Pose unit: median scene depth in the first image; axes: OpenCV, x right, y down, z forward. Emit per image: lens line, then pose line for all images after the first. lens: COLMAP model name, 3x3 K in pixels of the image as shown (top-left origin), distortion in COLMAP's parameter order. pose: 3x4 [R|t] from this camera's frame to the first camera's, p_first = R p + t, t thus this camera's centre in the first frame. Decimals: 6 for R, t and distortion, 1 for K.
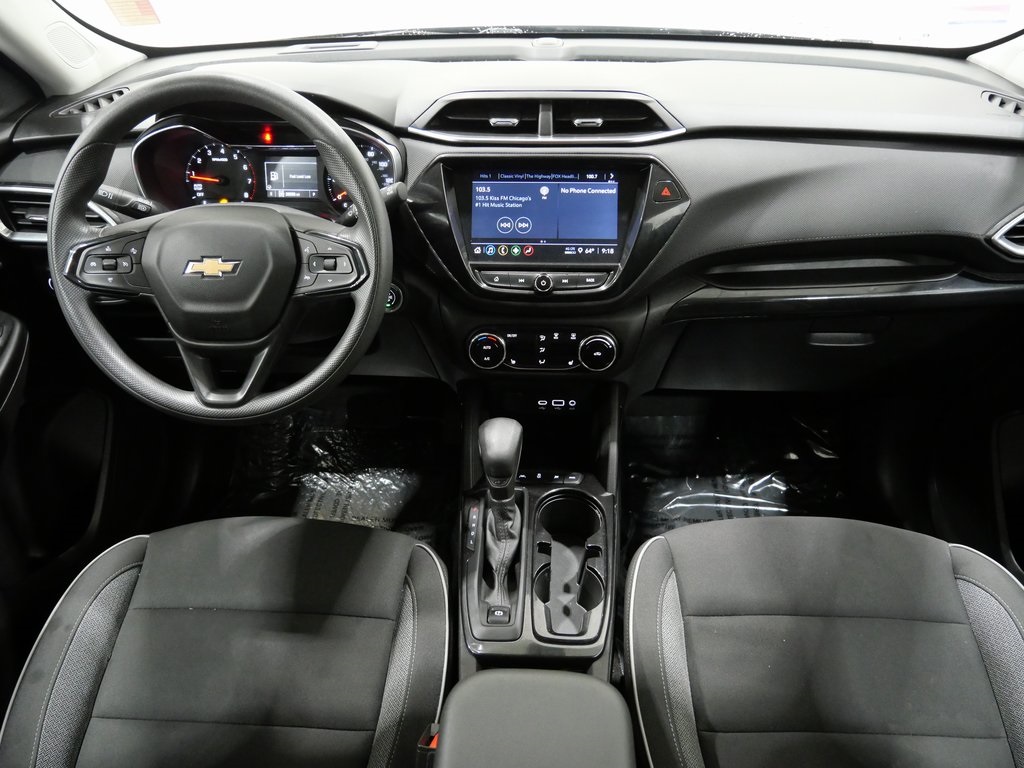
lens RADIAL K [[707.2, 0, 512.2], [0, 707.2, 387.1], [0, 0, 1]] dist [-0.032768, 0.007426]
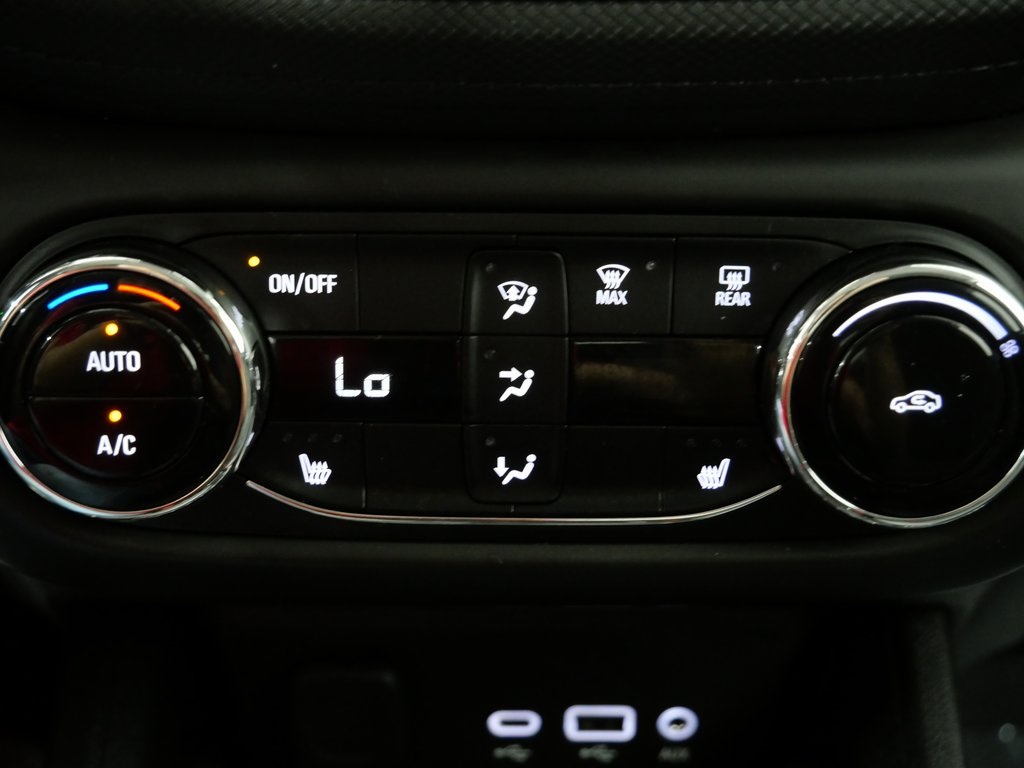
lens RADIAL K [[1608.0, 0, 506.1], [0, 1608.0, 383.4], [0, 0, 1]] dist [0.005007, 0.000000]
pose [[0.998783, -0.003927, 0.049167, 0.025843], [0.010894, 0.989773, -0.142234, -0.007118], [-0.048106, 0.142596, 0.988611, 0.715559]]
